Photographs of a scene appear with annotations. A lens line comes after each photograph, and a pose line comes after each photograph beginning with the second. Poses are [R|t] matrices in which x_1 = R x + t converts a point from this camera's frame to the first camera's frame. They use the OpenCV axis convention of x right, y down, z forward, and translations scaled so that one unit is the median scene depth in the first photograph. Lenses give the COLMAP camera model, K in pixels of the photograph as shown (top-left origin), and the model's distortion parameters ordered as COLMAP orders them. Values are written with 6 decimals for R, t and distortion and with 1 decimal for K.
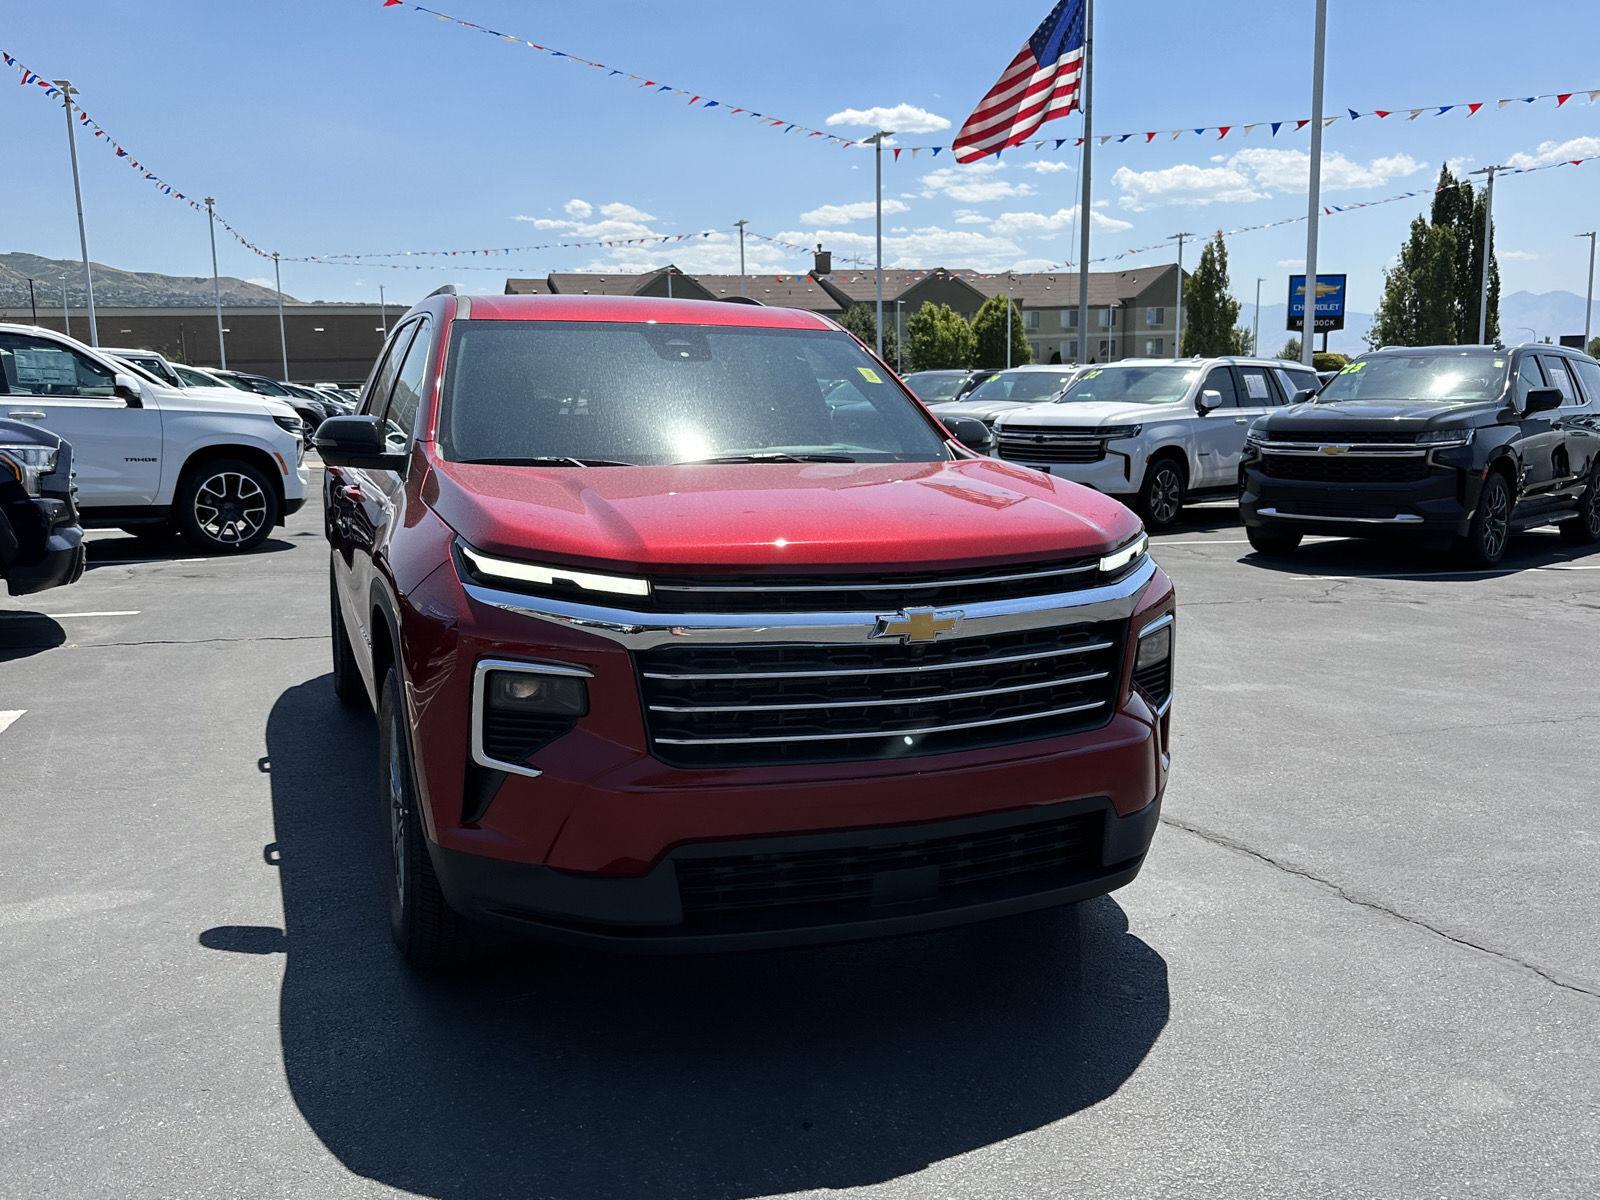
lens RADIAL K [[1367.3, 0, 799.2], [0, 1367.3, 610.4], [0, 0, 1]] dist [0.116190, -0.213896]
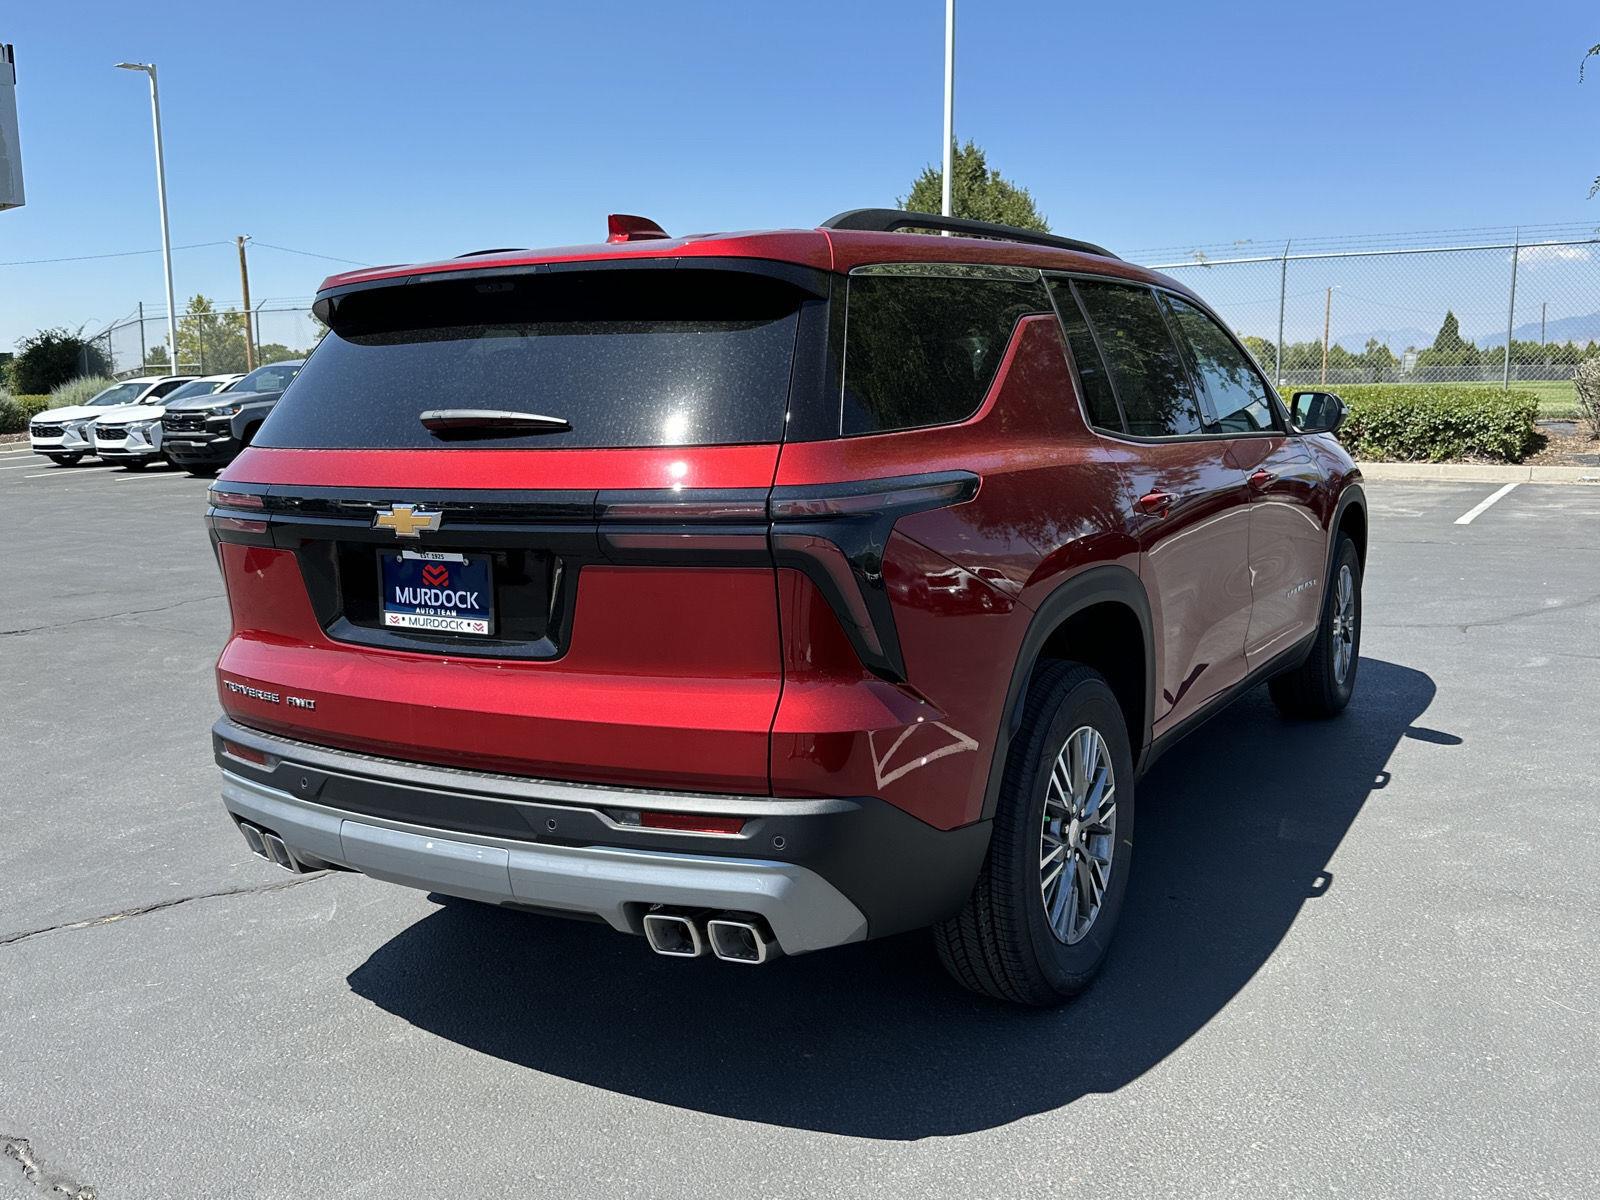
lens RADIAL K [[1367.3, 0, 802.7], [0, 1367.3, 605.7], [0, 0, 1]] dist [0.116190, -0.213896]
pose [[-0.611097, -0.105888, 0.784441, -0.783189], [0.147814, 0.958314, 0.244509, -0.248925], [-0.777632, 0.265370, -0.569971, 1.604765]]
